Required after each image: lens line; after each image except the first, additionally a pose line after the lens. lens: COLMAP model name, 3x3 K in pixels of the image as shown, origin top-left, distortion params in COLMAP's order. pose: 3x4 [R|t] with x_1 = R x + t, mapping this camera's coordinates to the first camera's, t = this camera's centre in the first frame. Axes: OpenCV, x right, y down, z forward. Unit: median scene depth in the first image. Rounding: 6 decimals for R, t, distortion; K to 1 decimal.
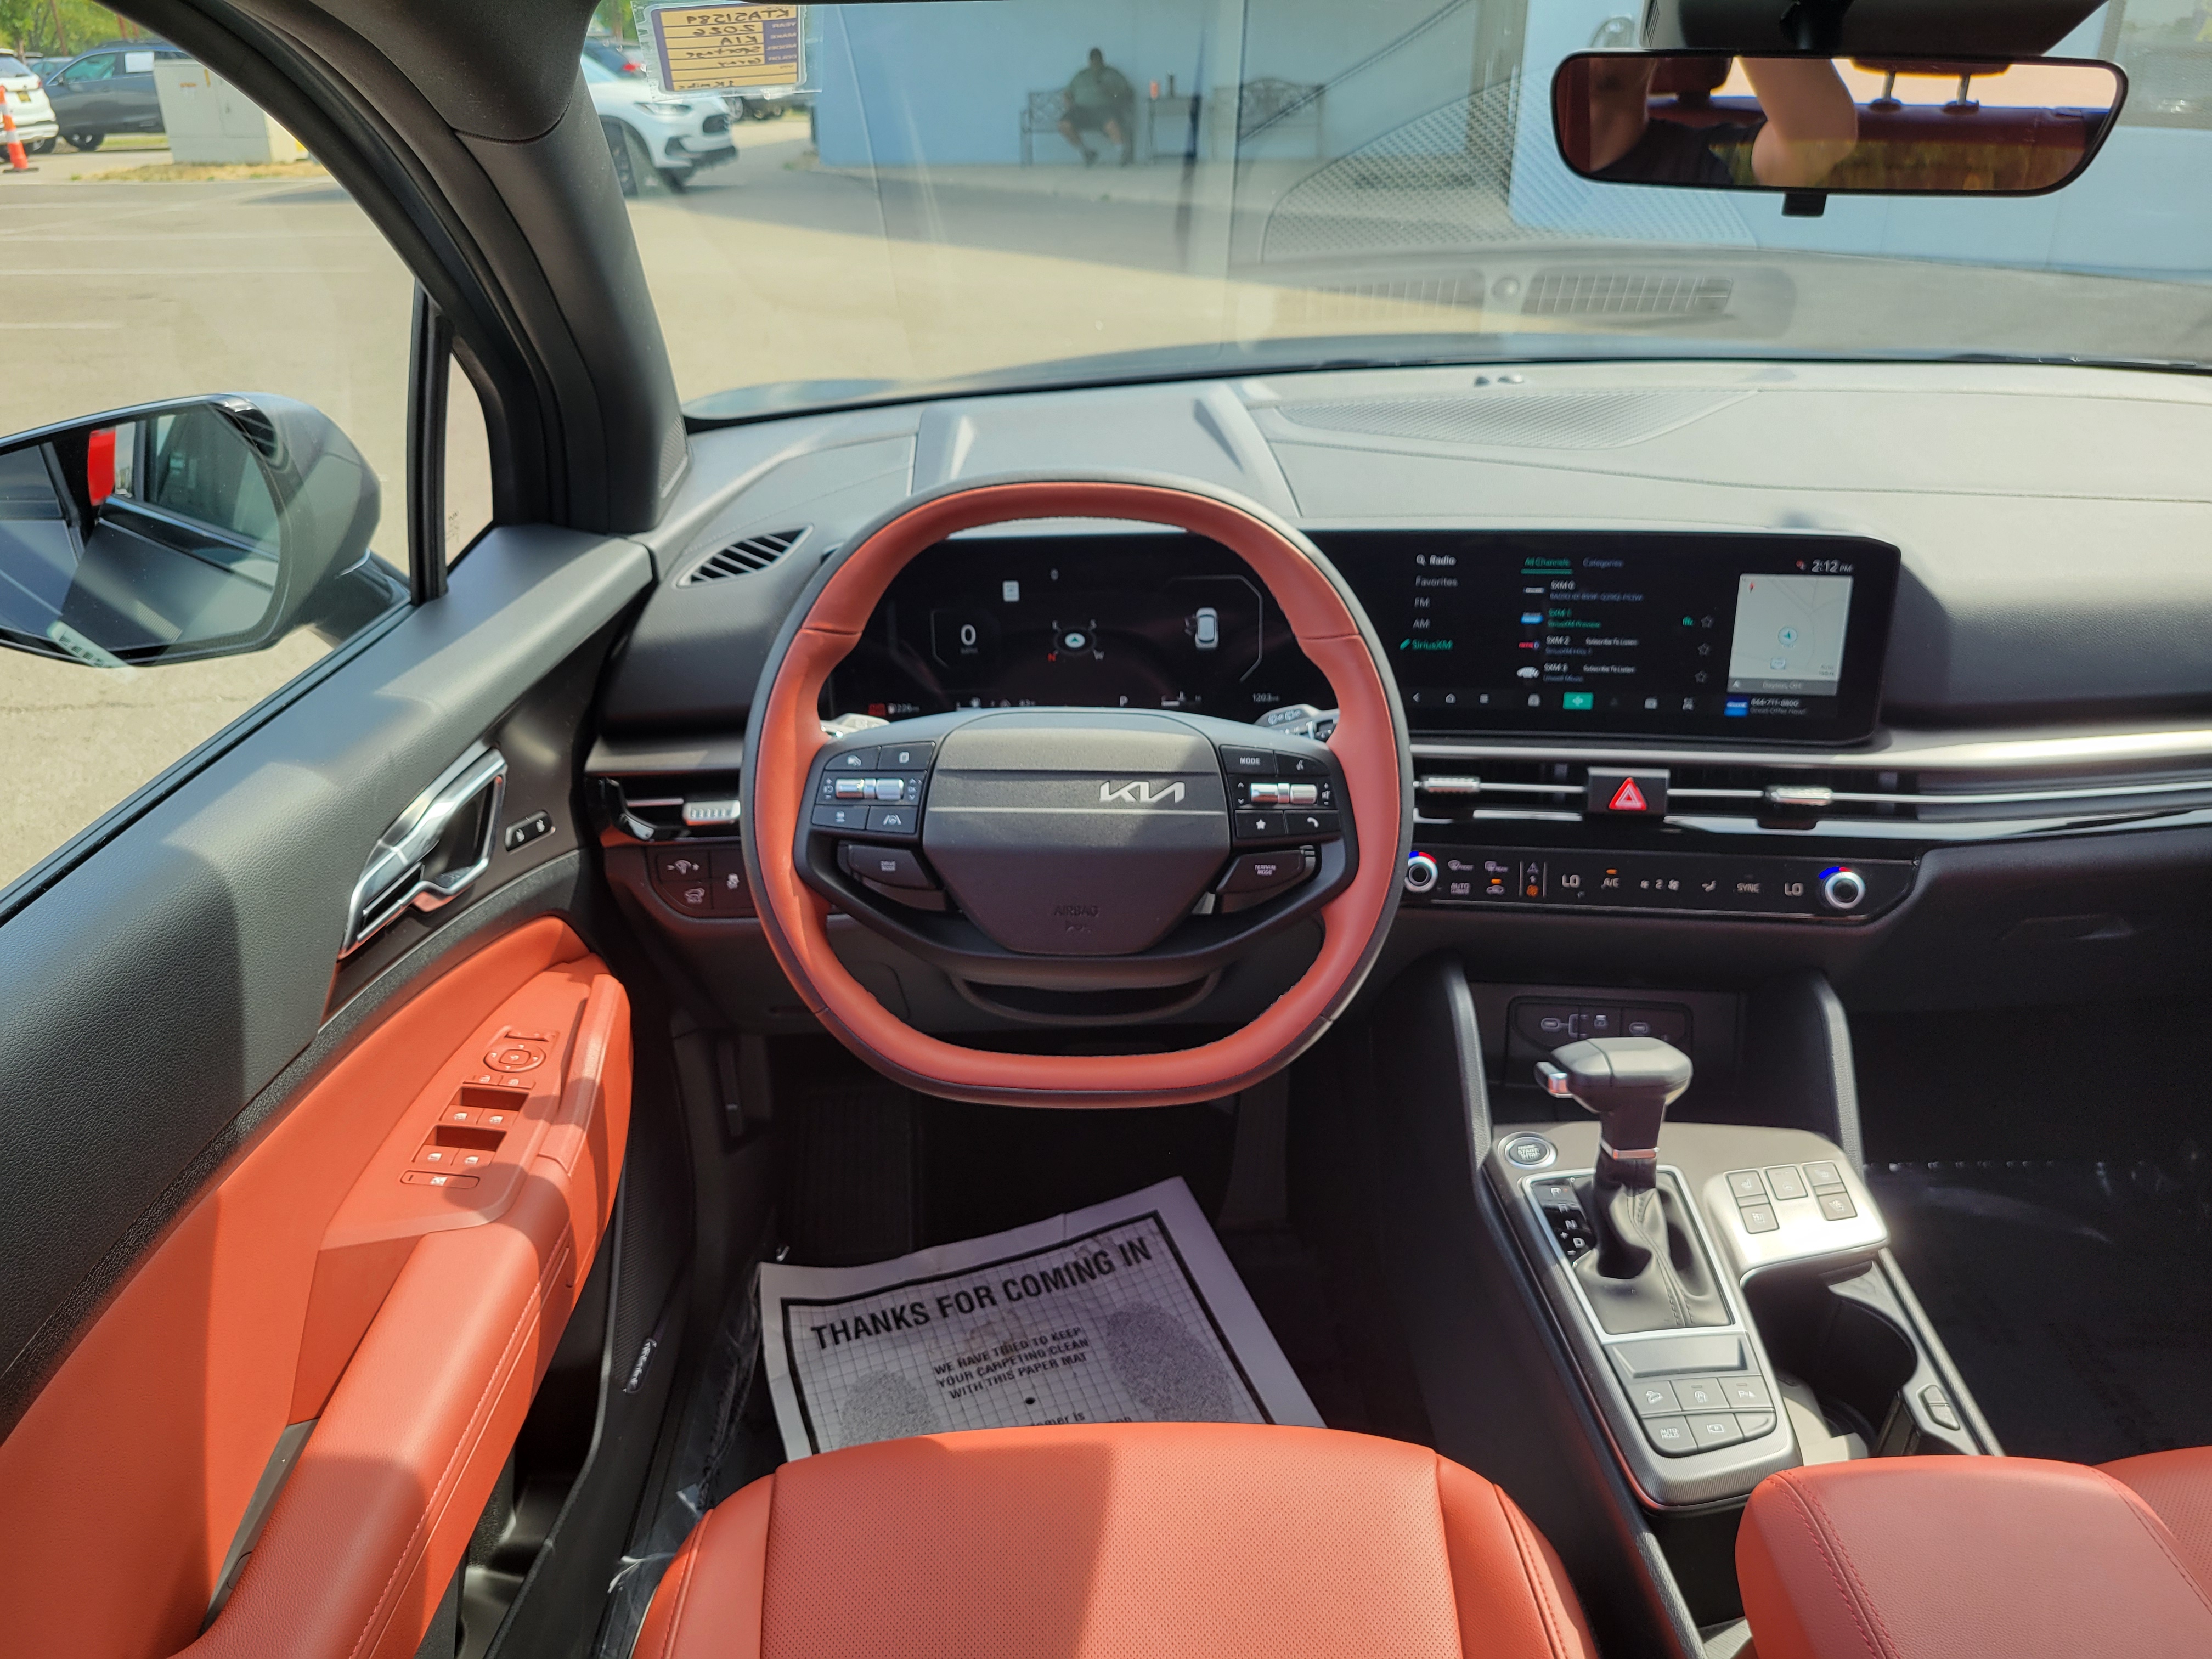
lens RADIAL K [[1706.3, 0, 1075.1], [0, 1706.3, 837.3], [0, 0, 1]] dist [0.015316, 0.009687]
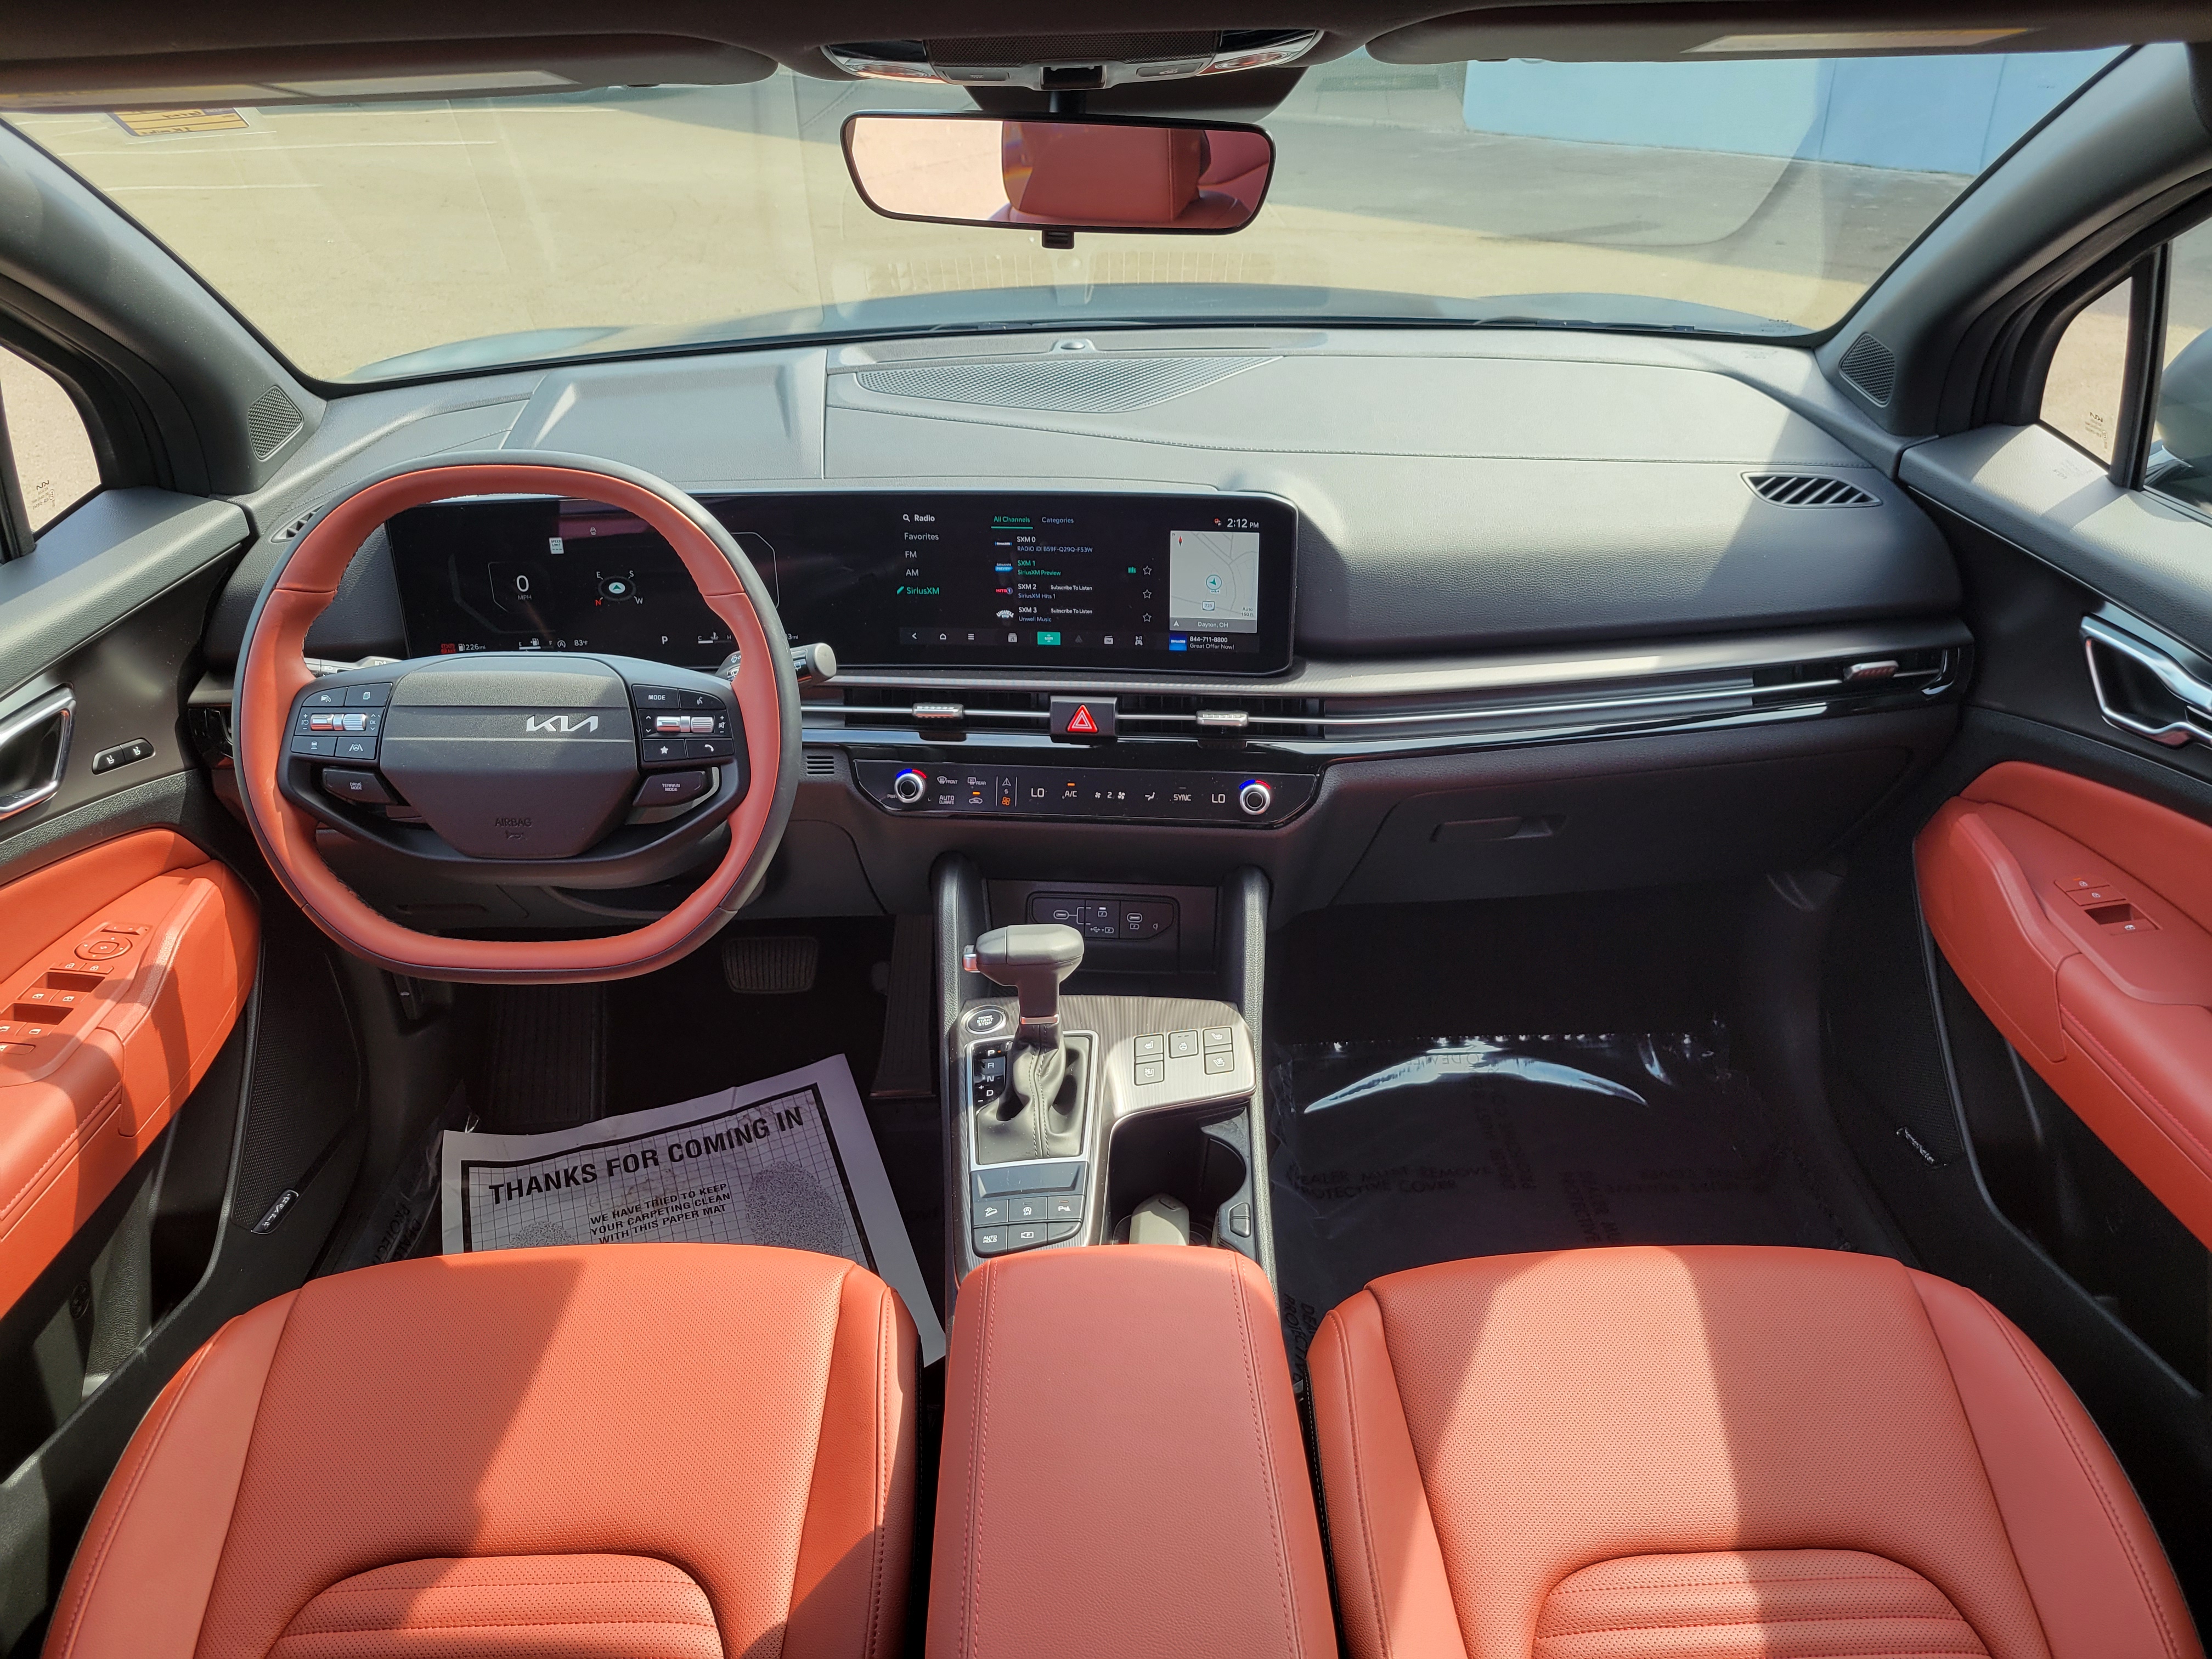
lens RADIAL K [[1699.6, 0, 1106.0], [0, 1699.6, 829.5], [0, 0, 1]] dist [0.025086, -0.004427]
pose [[0.999962, -0.006364, 0.006030, 0.332699], [0.006046, 0.998662, 0.051356, -0.009035], [-0.006349, -0.051318, 0.998662, -0.170289]]
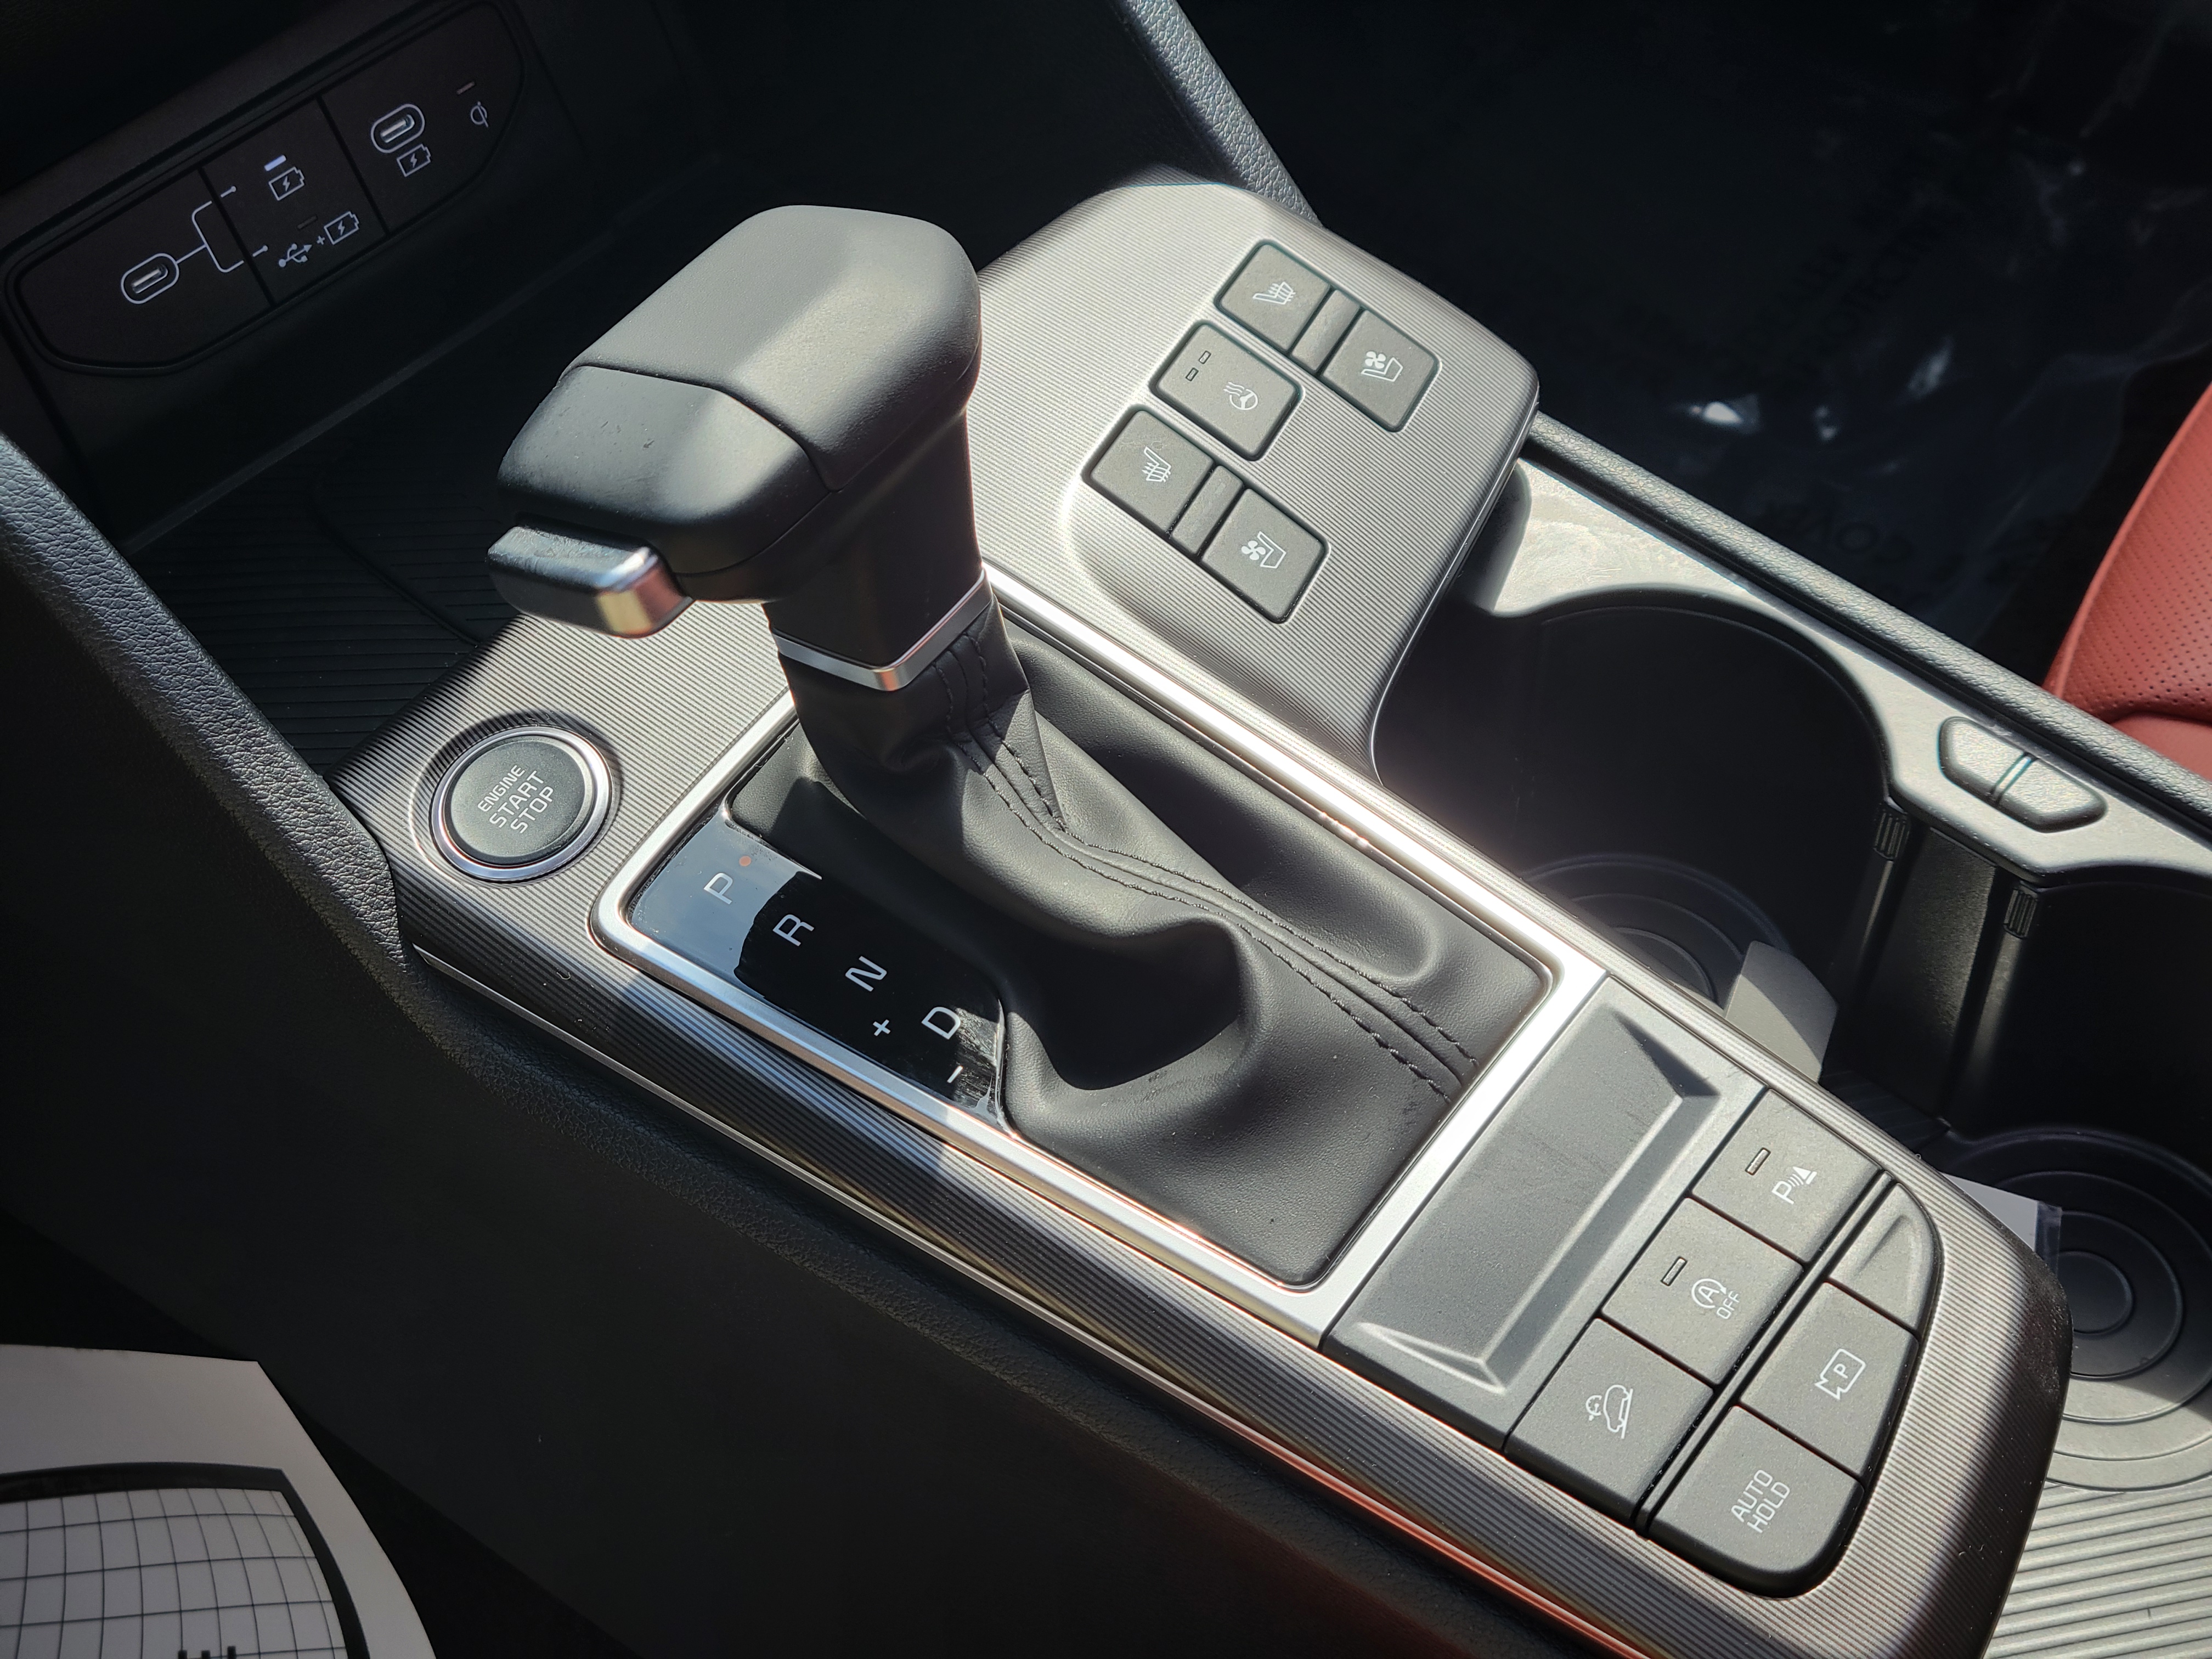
lens RADIAL K [[3371.5, 0, 1106.0], [0, 3371.5, 829.5], [0, 0, 1]] dist [0.021984, 0.004346]
pose [[0.626823, -0.615639, 0.477578, 0.065006], [0.373962, 0.775435, 0.508776, -0.045668], [-0.683553, -0.140316, 0.716287, 0.539920]]
